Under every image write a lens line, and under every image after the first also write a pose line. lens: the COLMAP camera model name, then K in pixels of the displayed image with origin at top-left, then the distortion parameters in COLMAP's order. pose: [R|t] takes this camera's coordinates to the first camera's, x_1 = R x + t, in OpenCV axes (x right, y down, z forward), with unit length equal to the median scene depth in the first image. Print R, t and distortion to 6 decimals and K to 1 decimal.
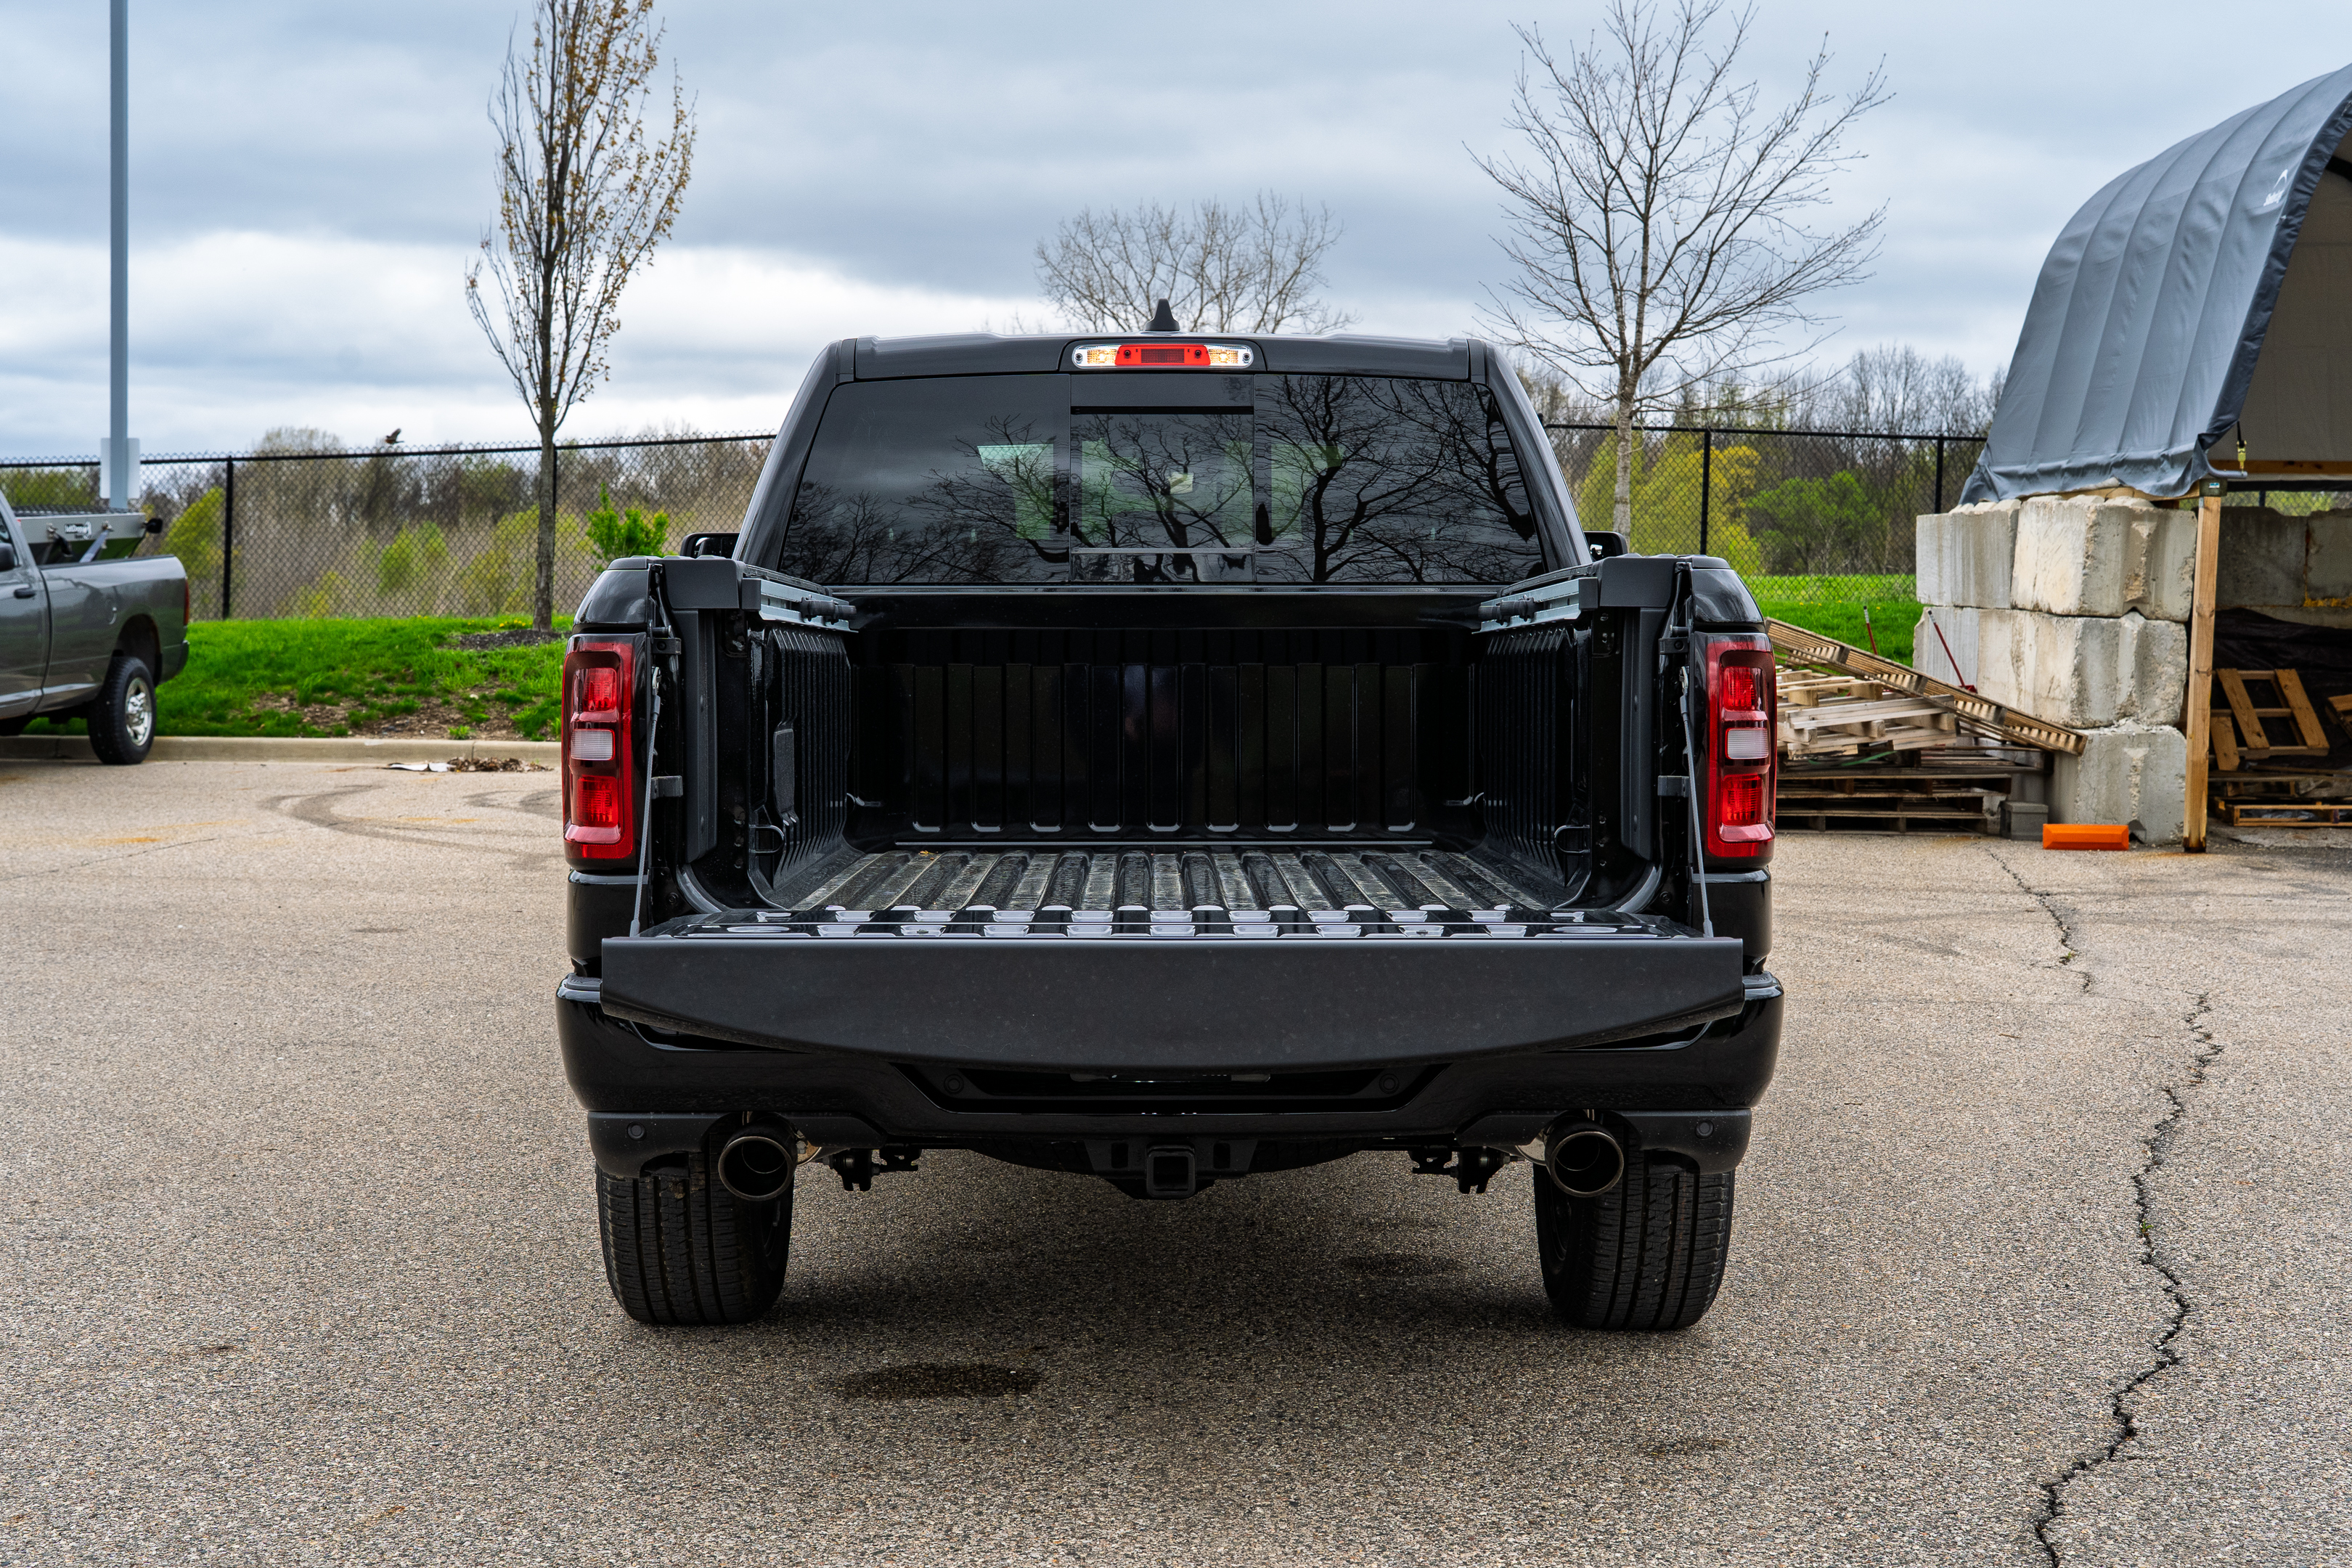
lens RADIAL K [[3461.4, 0, 1192.5], [0, 3461.4, 807.8], [0, 0, 1]] dist [0.008611, 0.009909]
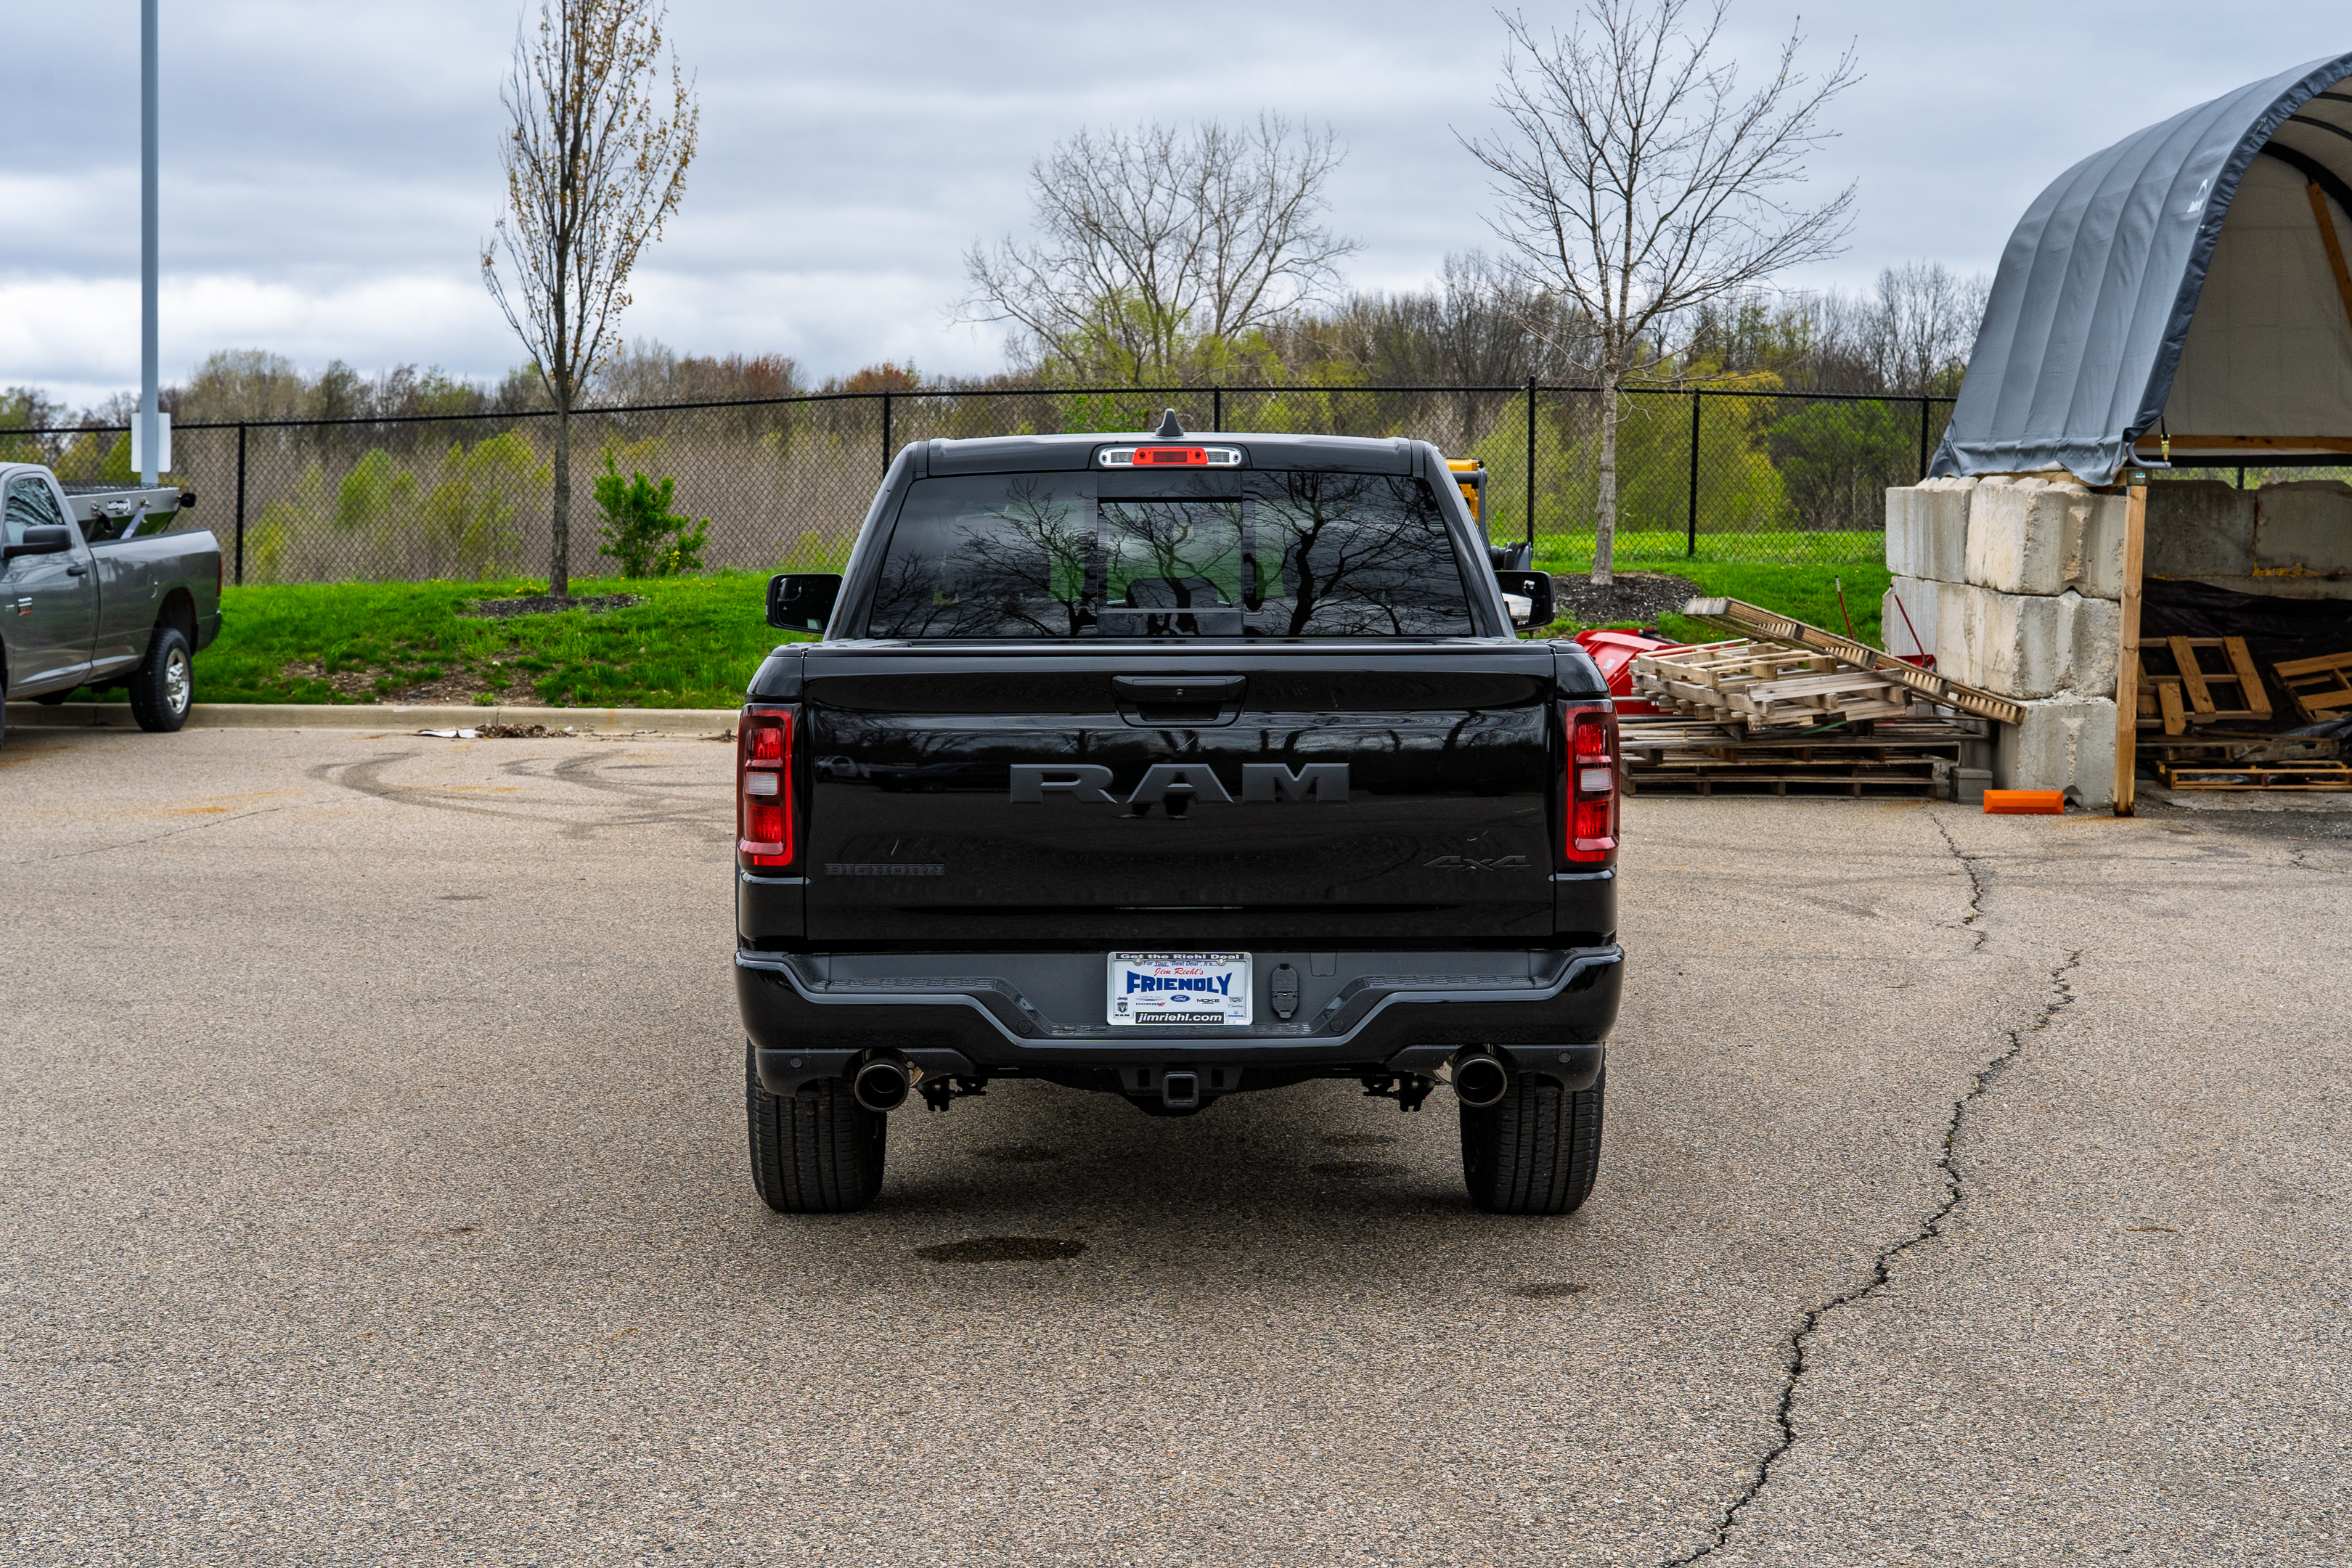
lens RADIAL K [[3652.4, 0, 1210.6], [0, 3652.4, 767.7], [0, 0, 1]] dist [0.001727, -0.031114]
pose [[0.999980, -0.002870, 0.005723, -0.000609], [0.002839, 0.999981, 0.005431, -0.008833], [-0.005738, -0.005415, 0.999969, -0.127887]]
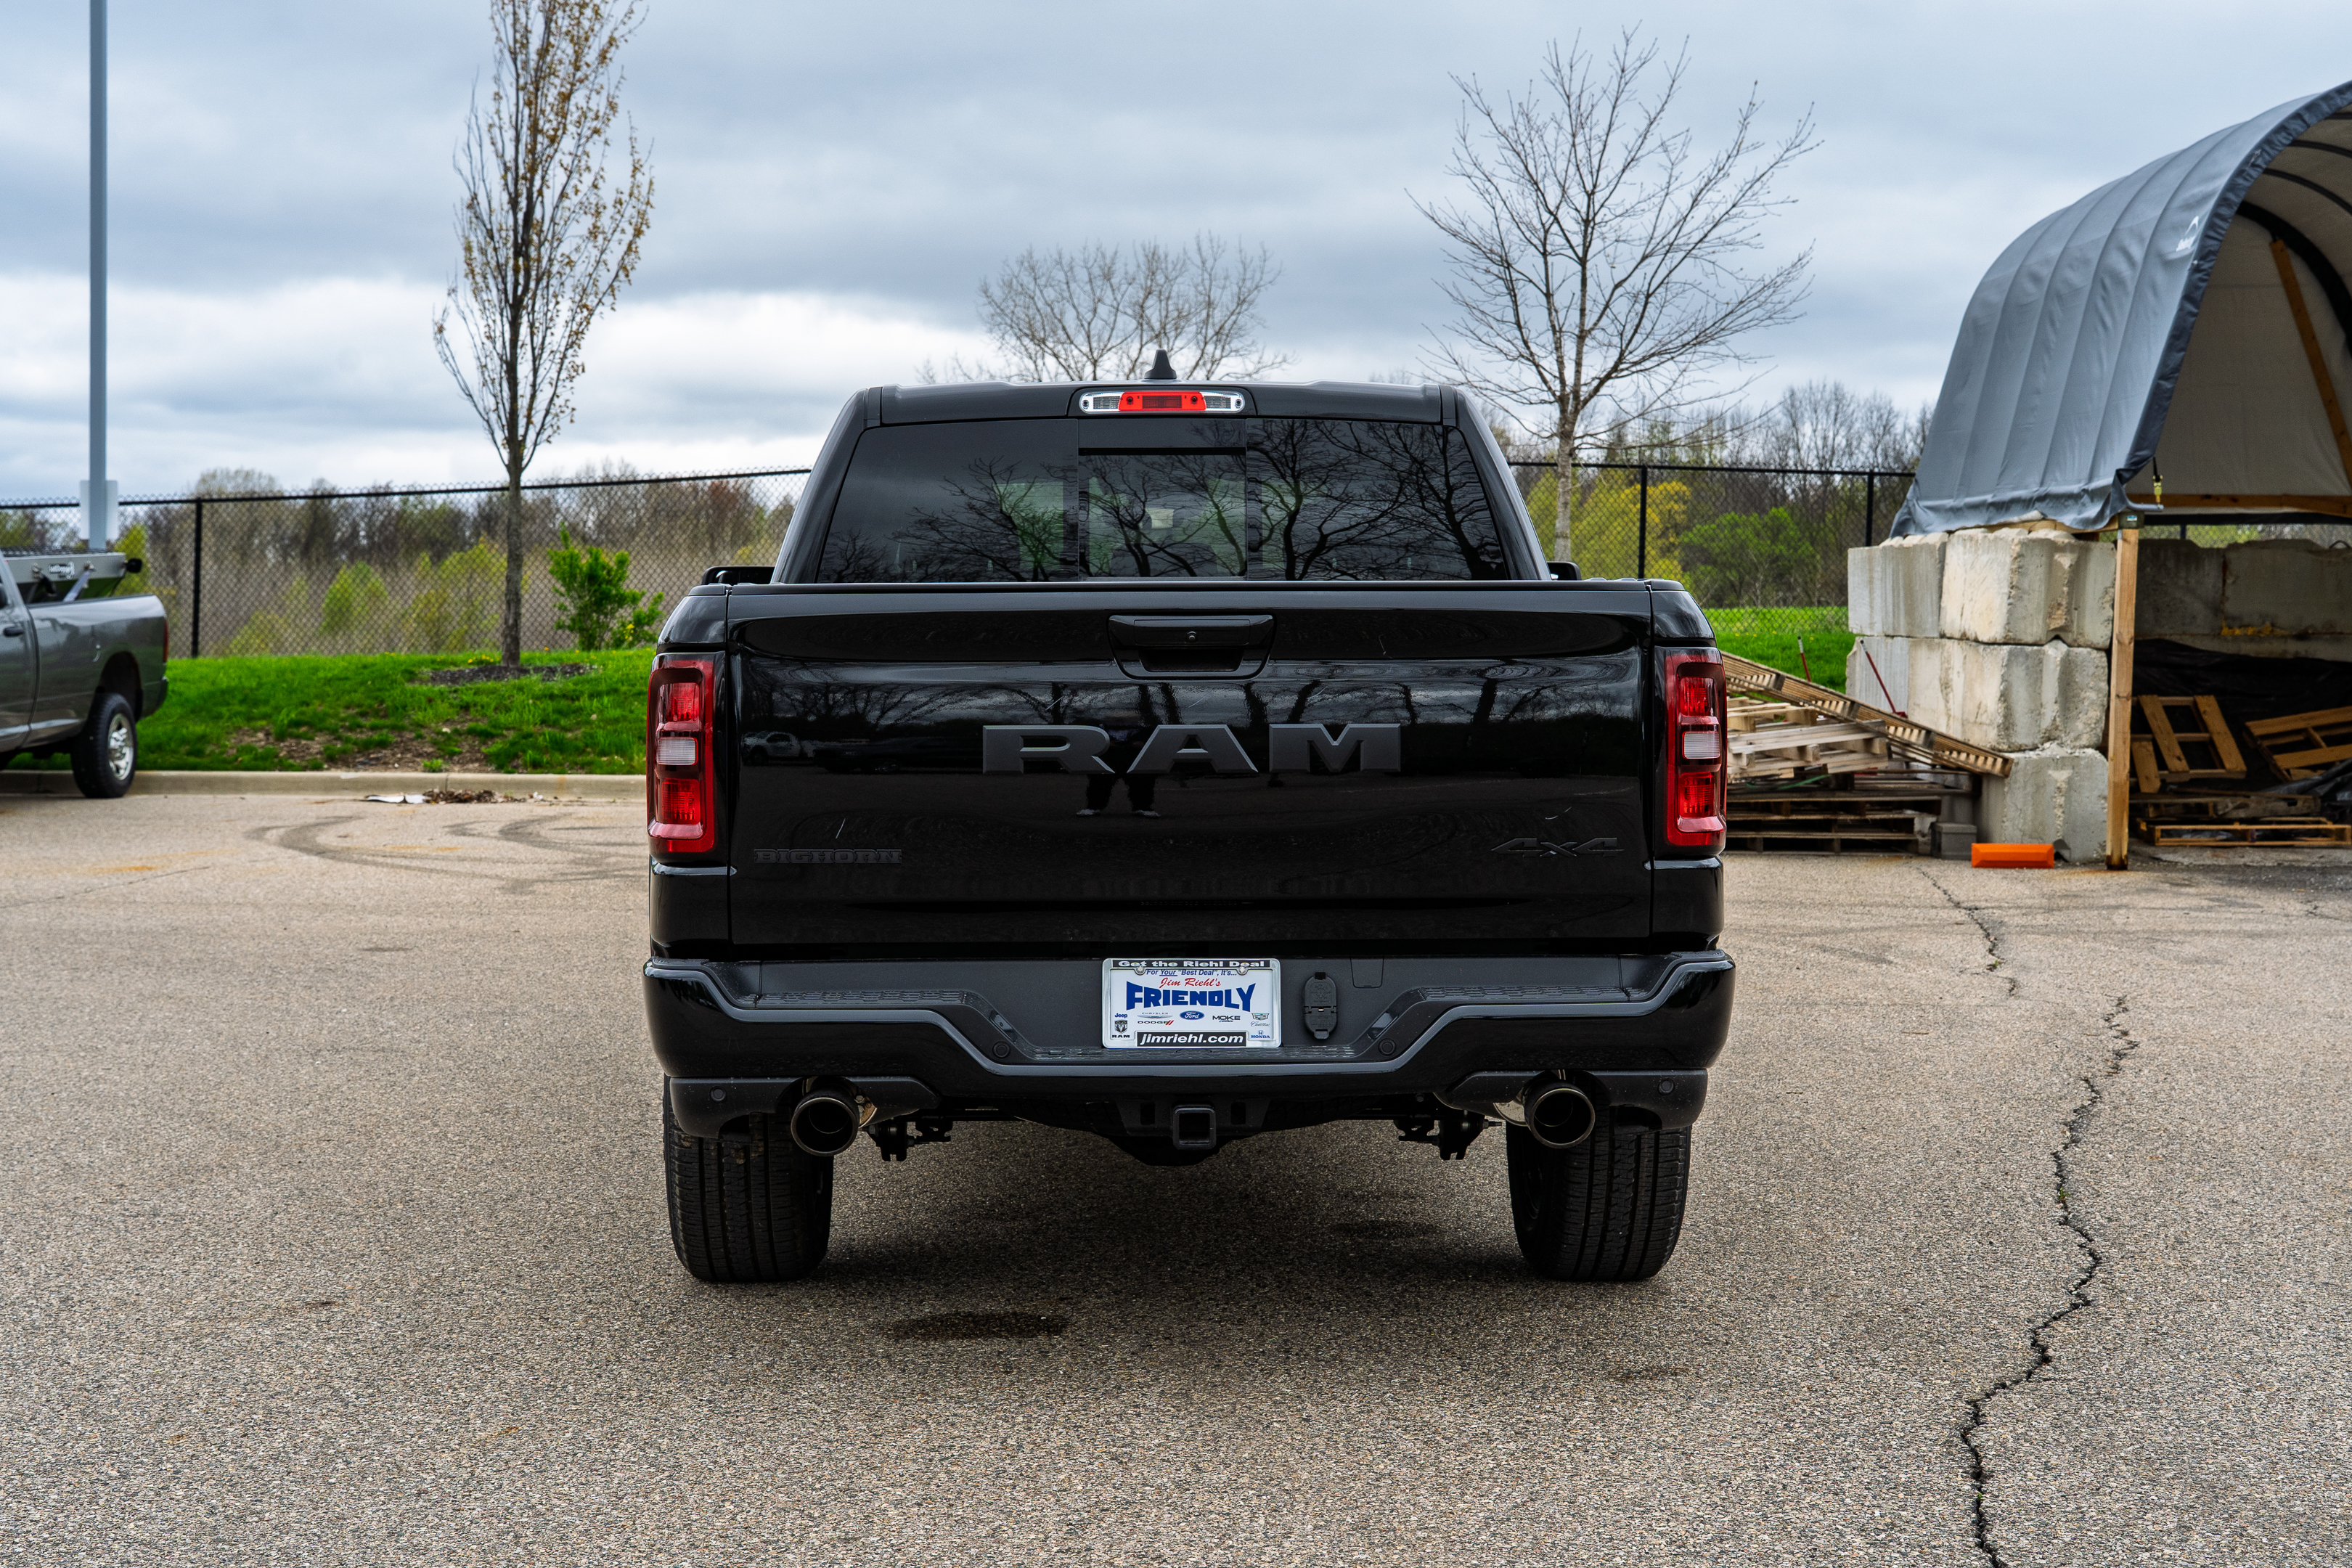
lens RADIAL K [[3452.9, 0, 1176.0], [0, 3452.9, 784.0], [0, 0, 1]] dist [-0.000271, 0.042440]
pose [[0.999898, -0.004928, 0.013436, -0.007290], [0.005161, 0.999836, -0.017358, 0.003528], [-0.013349, 0.017425, 0.999759, -0.034235]]
